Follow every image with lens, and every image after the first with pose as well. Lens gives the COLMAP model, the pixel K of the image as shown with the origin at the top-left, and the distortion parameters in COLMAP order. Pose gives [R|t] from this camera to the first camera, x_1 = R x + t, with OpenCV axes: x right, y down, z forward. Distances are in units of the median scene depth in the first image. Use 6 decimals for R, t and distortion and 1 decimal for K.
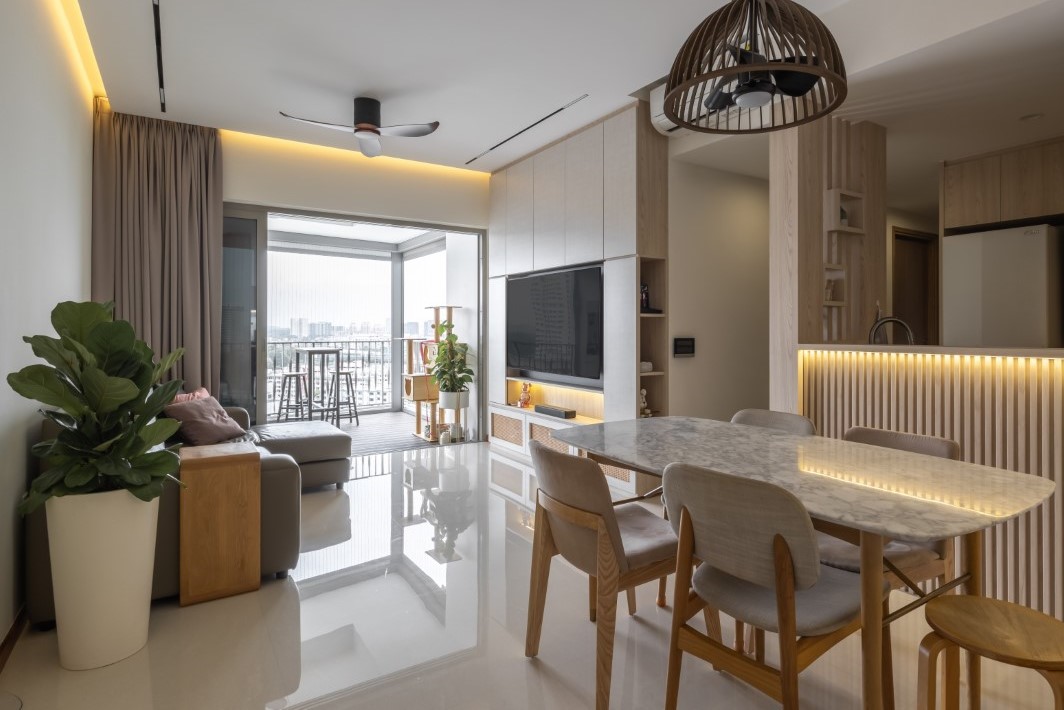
lens RADIAL K [[564.0, 0, 533.4], [0, 564.0, 329.3], [0, 0, 1]] dist [0.000298, 0.000037]
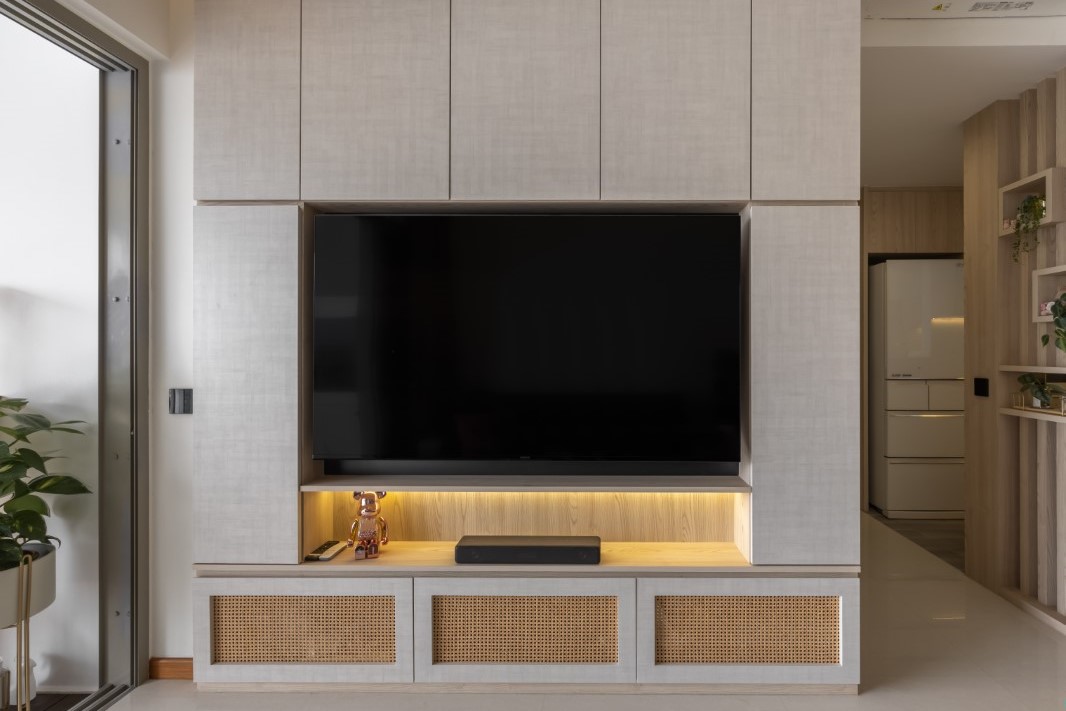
lens RADIAL K [[484.5, 0, 533.2], [0, 484.5, 349.7], [0, 0, 1]] dist [0.002140, 0.000217]
pose [[0.537912, 0.000228, 0.843001, -0.232525], [-0.001986, 0.999998, 0.000997, -0.002035], [-0.842999, -0.002210, 0.537911, 0.724997]]
